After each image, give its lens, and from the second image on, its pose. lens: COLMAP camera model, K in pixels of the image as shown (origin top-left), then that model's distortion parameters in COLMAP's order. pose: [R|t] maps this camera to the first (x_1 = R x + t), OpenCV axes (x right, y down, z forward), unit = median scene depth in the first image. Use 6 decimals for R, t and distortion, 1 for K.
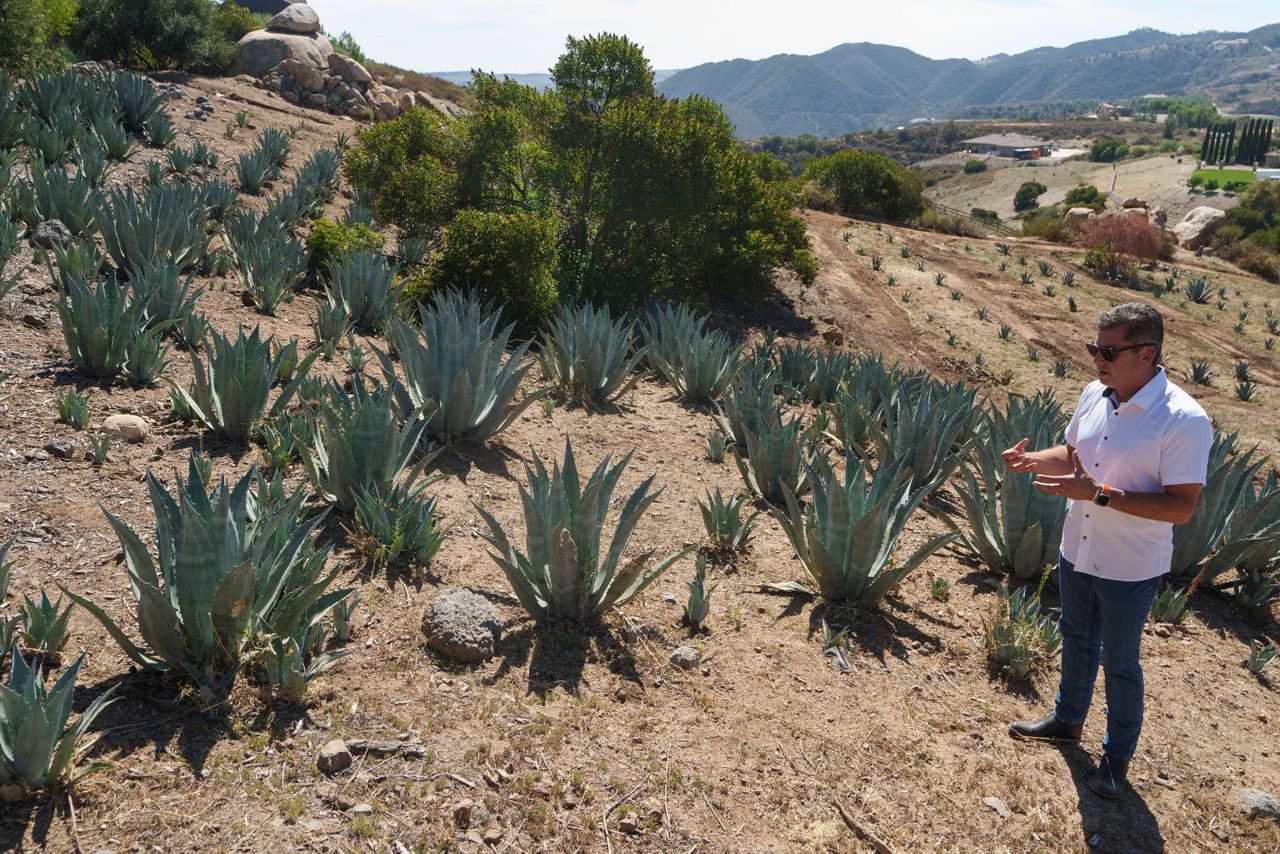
lens RADIAL K [[2185.6, 0, 640.4], [0, 2185.6, 488.7], [0, 0, 1]] dist [-0.027212, -0.058790]
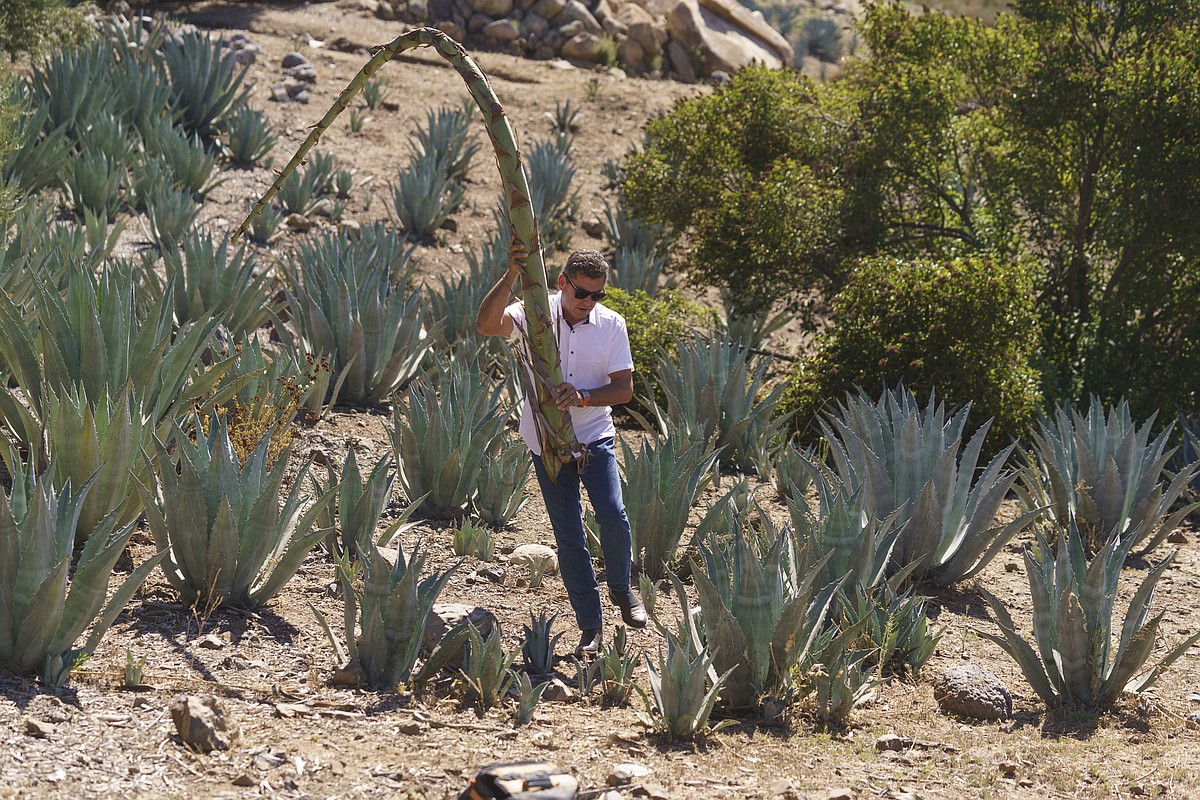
lens RADIAL K [[2049.0, 0, 600.4], [0, 2049.0, 457.8], [0, 0, 1]] dist [-0.027212, -0.058790]
pose [[0.965736, -0.044954, -0.255603, -0.014442], [0.032655, 0.998105, -0.052162, -0.053003], [0.257463, 0.042028, 0.965374, 0.500566]]
